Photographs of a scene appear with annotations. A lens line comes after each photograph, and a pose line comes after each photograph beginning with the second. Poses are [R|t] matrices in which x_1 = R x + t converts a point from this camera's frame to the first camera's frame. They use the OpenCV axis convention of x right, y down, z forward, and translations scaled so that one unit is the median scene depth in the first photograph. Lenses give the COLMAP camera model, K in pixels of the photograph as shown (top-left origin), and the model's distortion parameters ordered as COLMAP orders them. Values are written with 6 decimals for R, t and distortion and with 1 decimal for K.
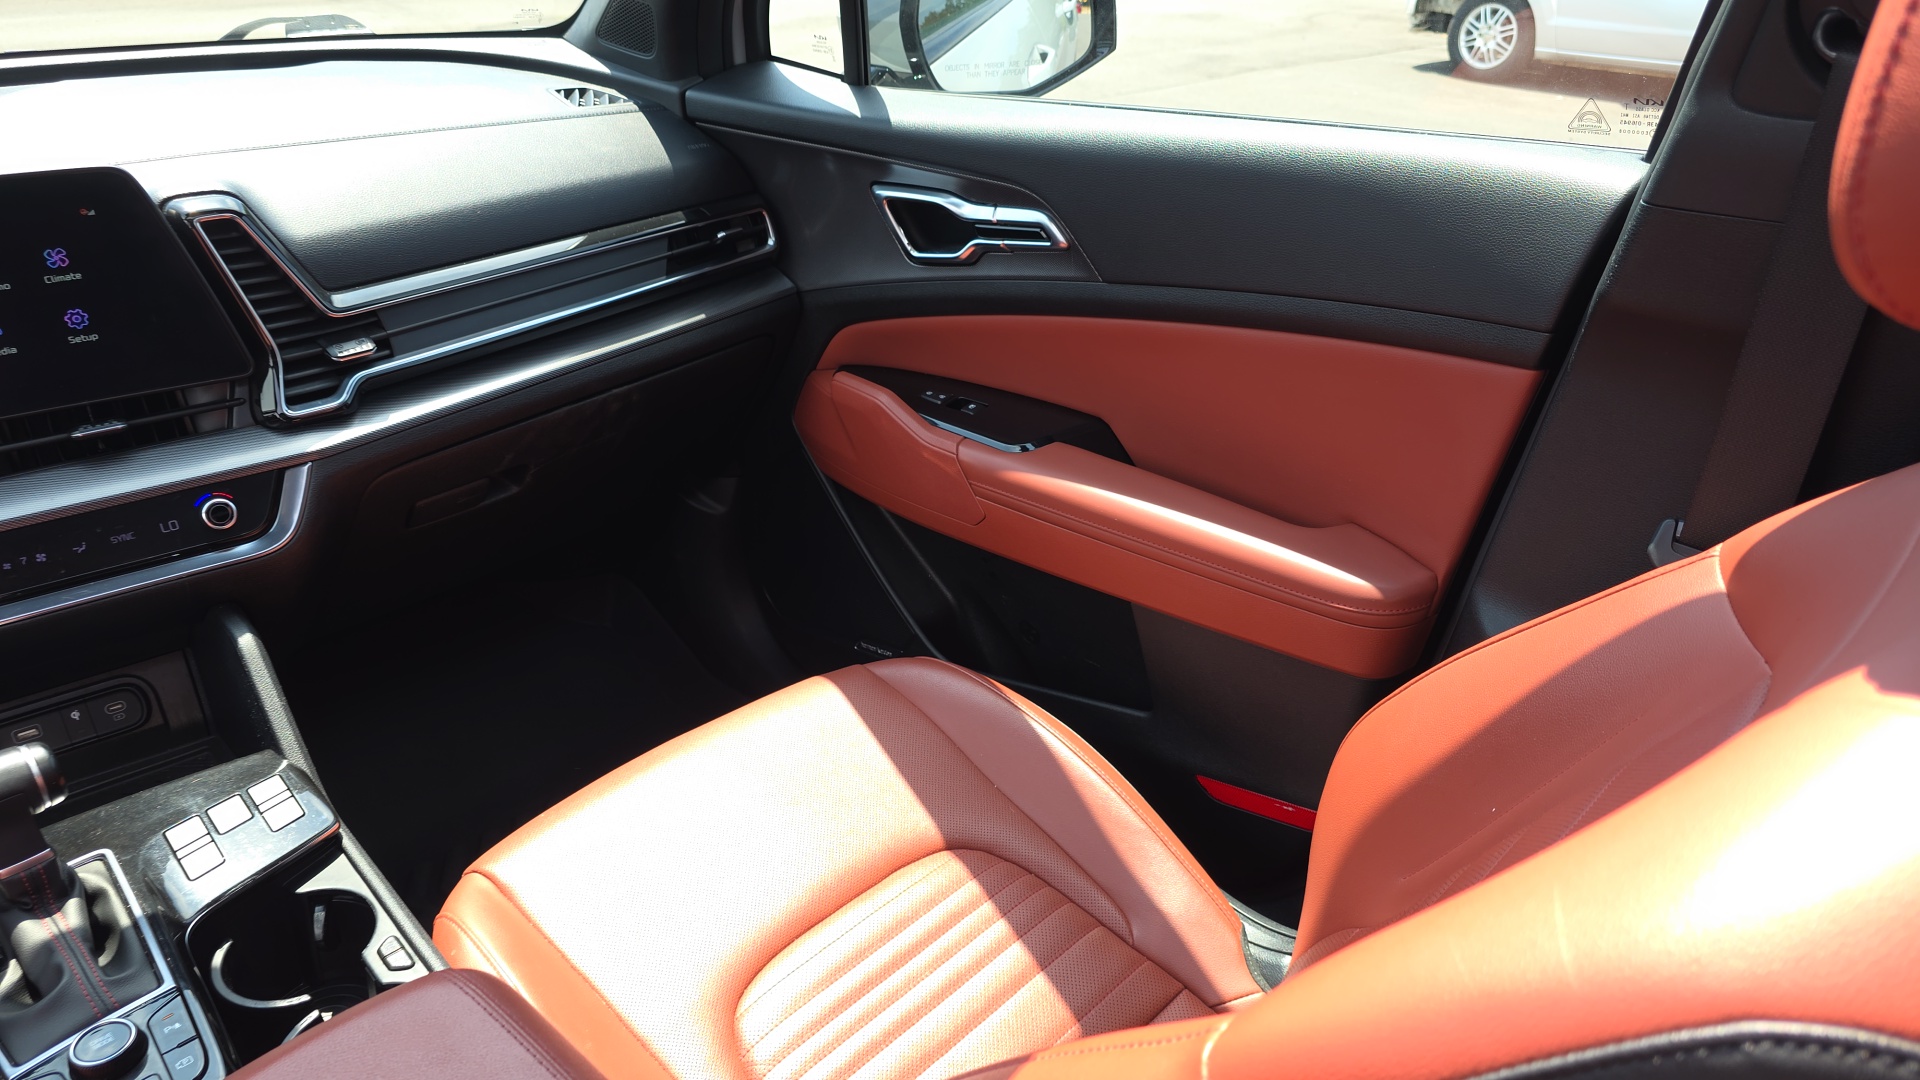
lens RADIAL K [[1291.5, 0, 966.0], [0, 1291.5, 566.9], [0, 0, 1]] dist [-0.000317, -0.005697]
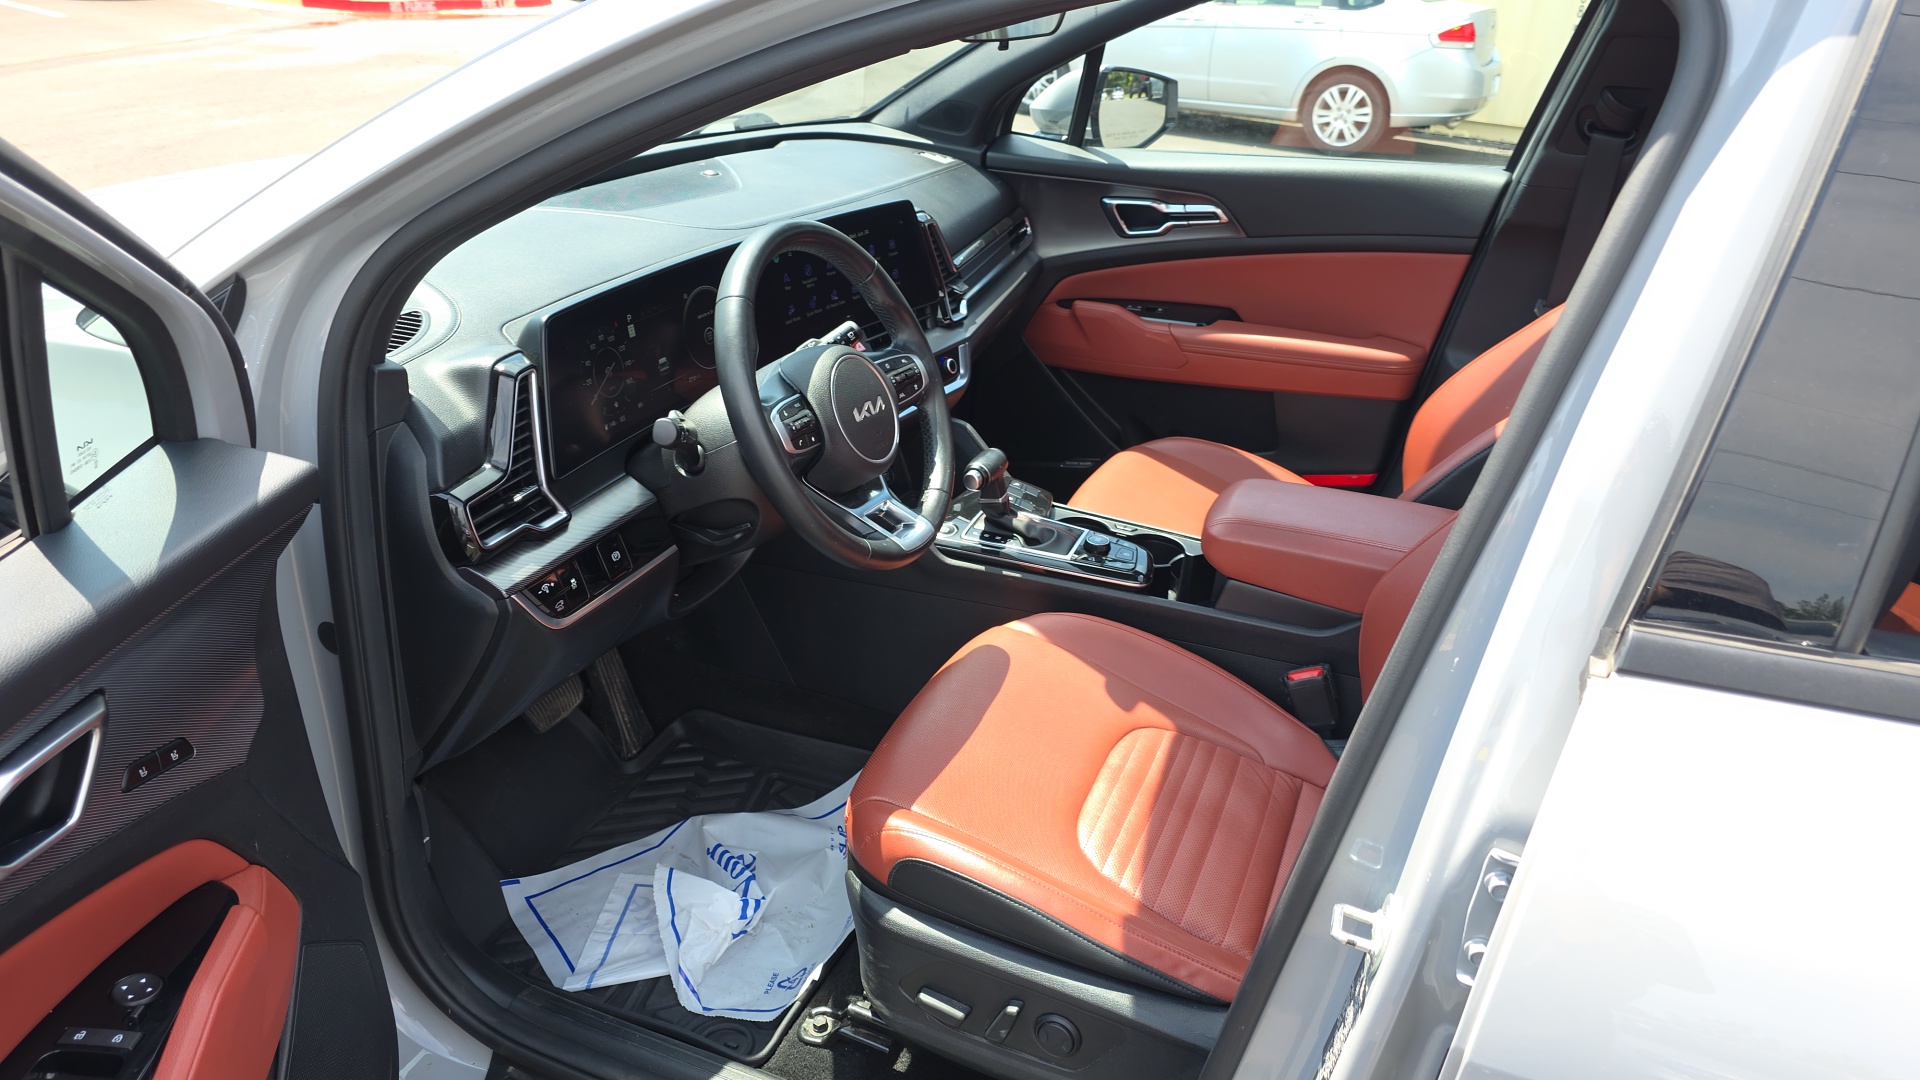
lens RADIAL K [[1268.5, 0, 945.2], [0, 1268.5, 522.2], [0, 0, 1]] dist [0.052603, -0.067732]
pose [[0.939191, -0.125063, 0.319811, -1.183063], [0.139642, 0.989936, -0.022972, 0.236347], [-0.313720, 0.066234, 0.947203, -0.847038]]
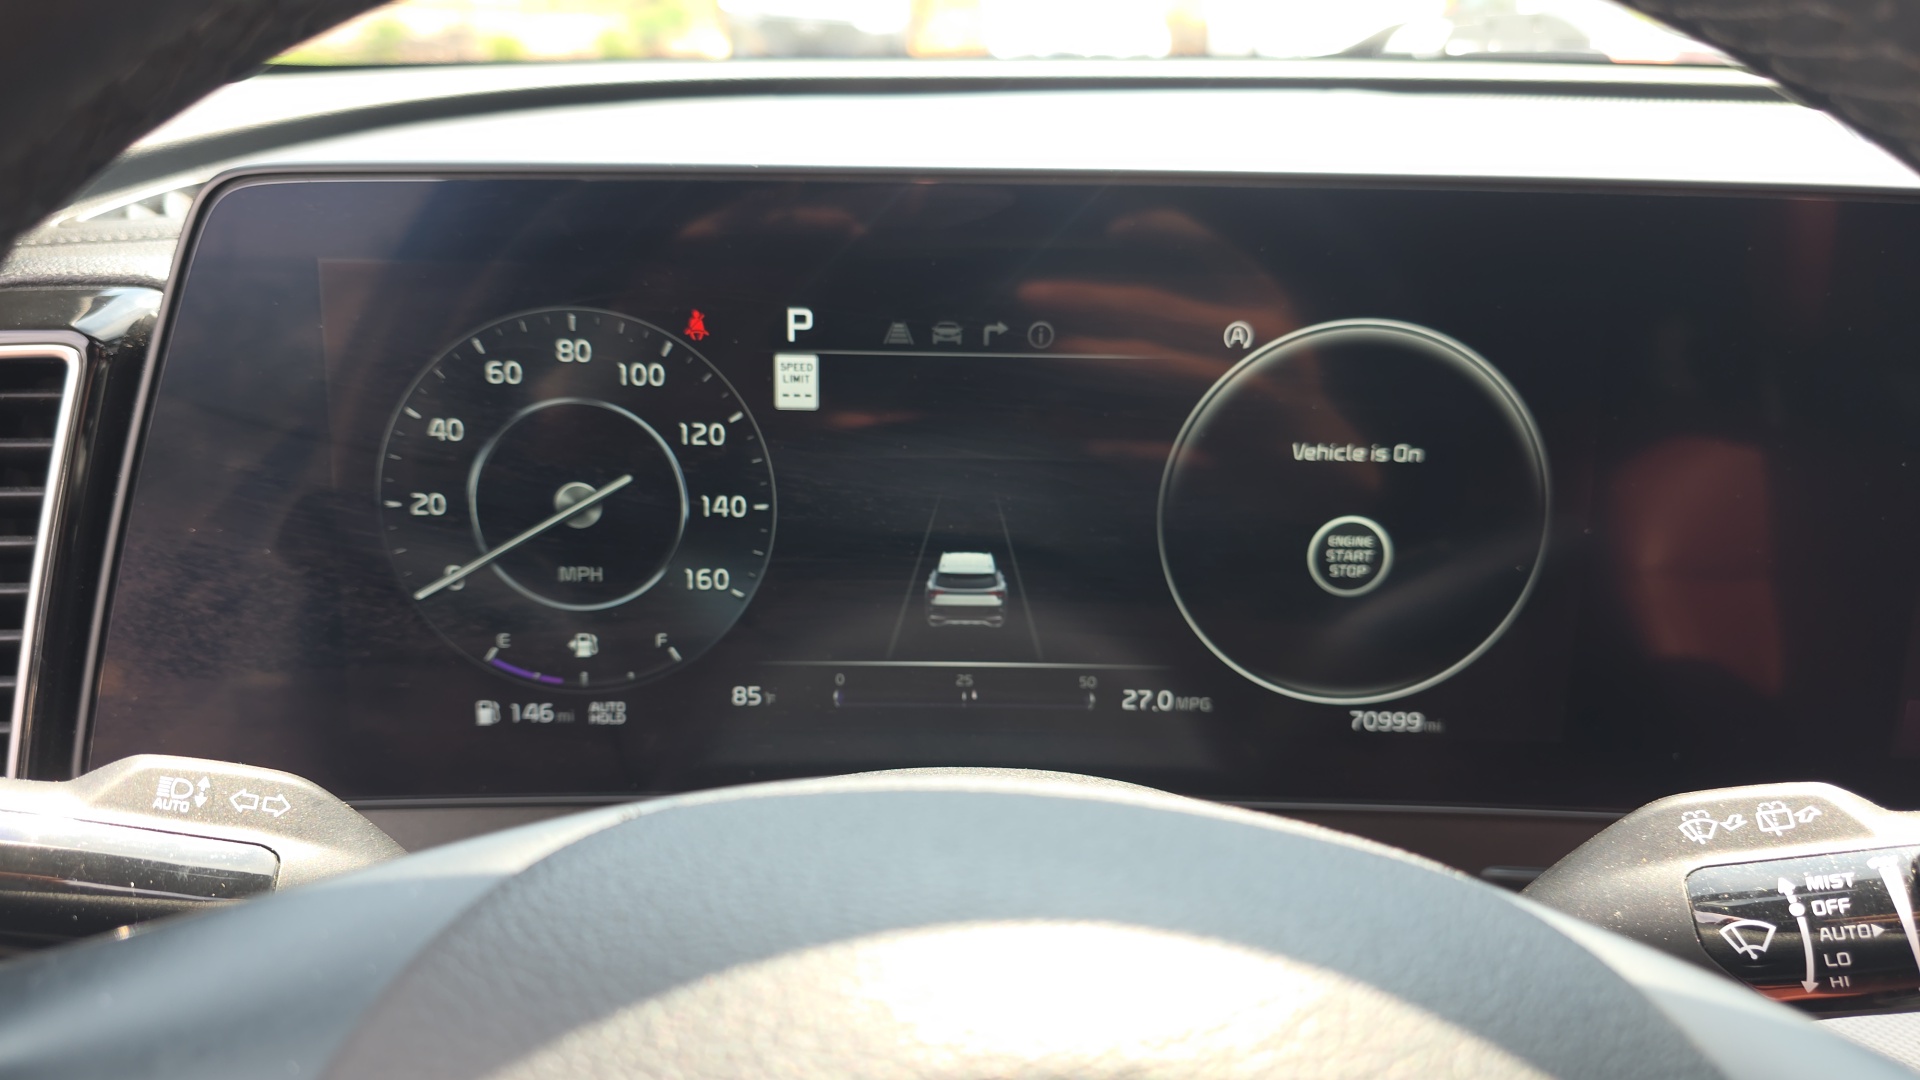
lens RADIAL K [[1329.2, 0, 967.2], [0, 1329.2, 544.6], [0, 0, 1]] dist [0.038292, -0.067144]
pose [[0.696927, 0.248419, -0.672742, -0.778283], [-0.351571, 0.935977, -0.018588, -0.019150], [0.625053, 0.249471, 0.739644, 0.347985]]
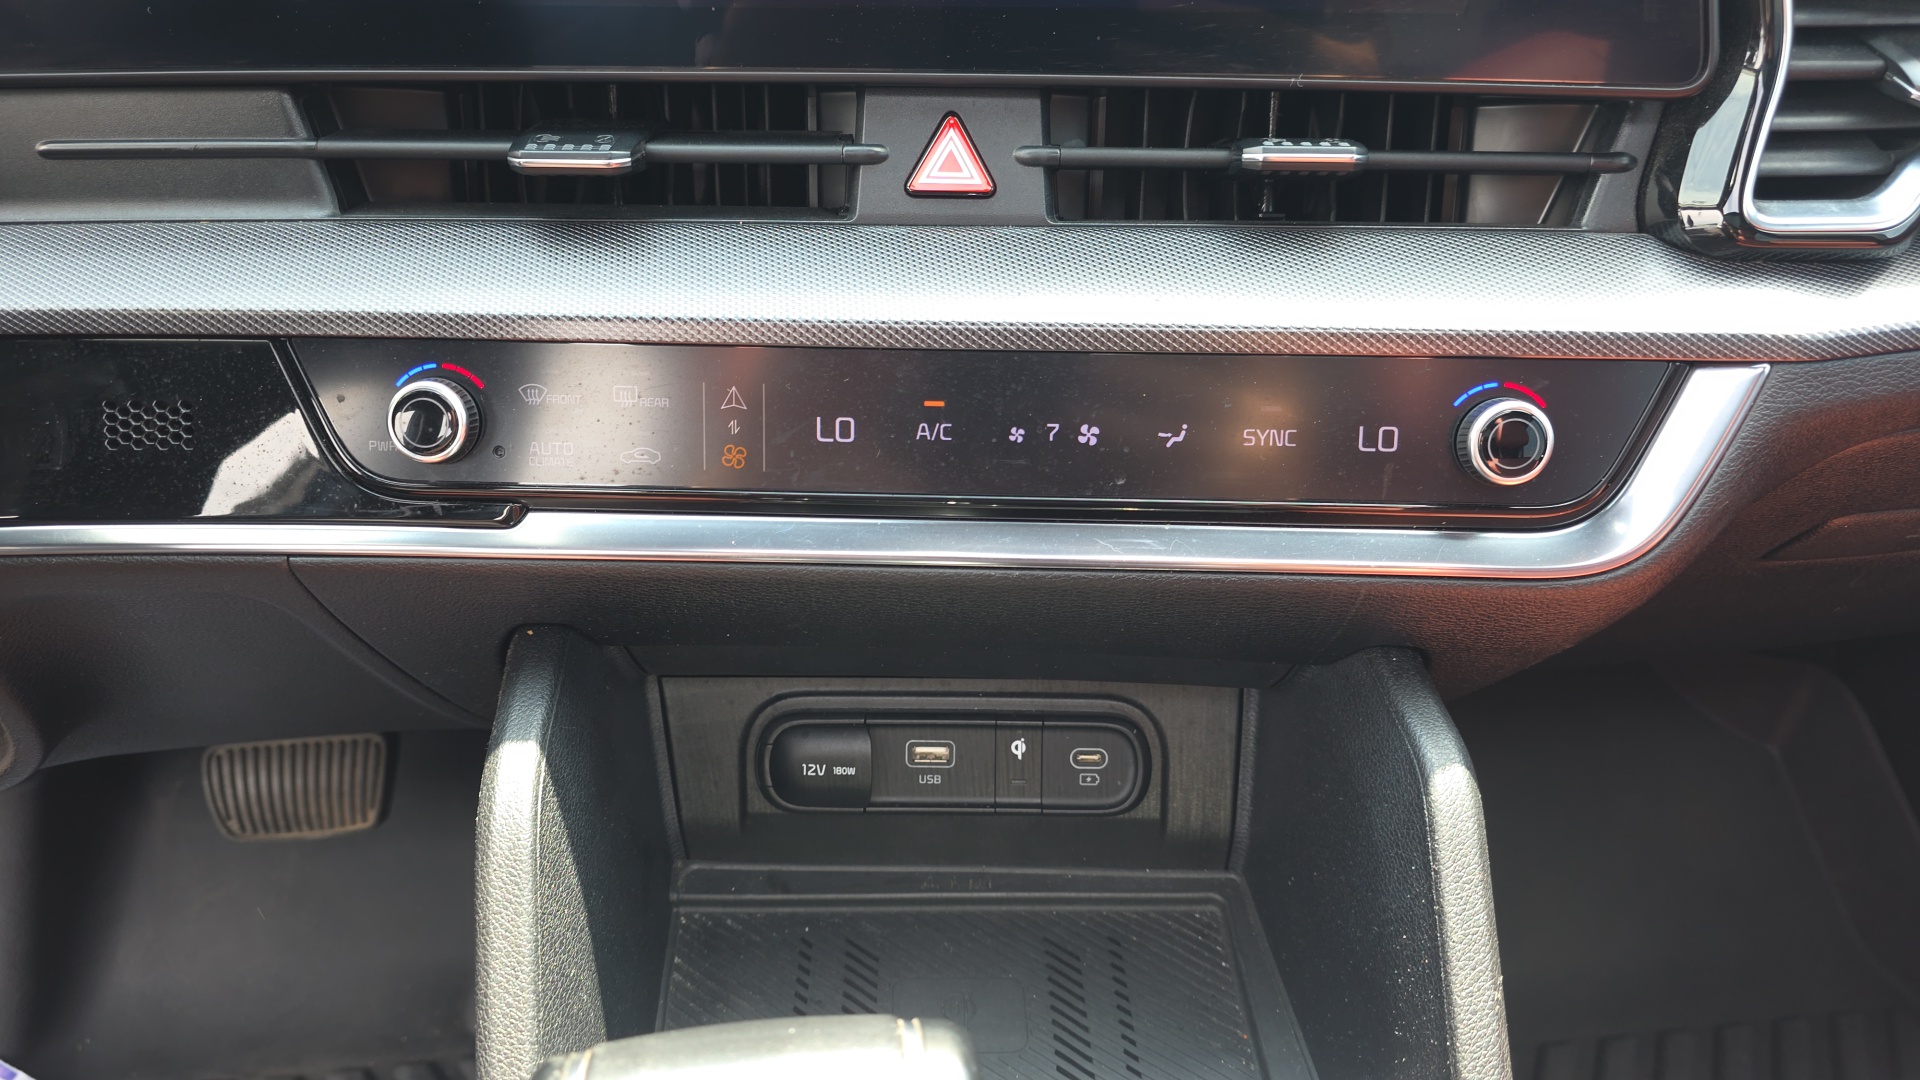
lens RADIAL K [[1315.0, 0, 956.5], [0, 1315.0, 539.6], [0, 0, 1]] dist [0.040690, -0.061470]
pose [[0.763963, 0.325907, -0.556907, -0.447813], [-0.302557, 0.943242, 0.136947, -0.017641], [0.569929, 0.063874, 0.819207, 0.564131]]
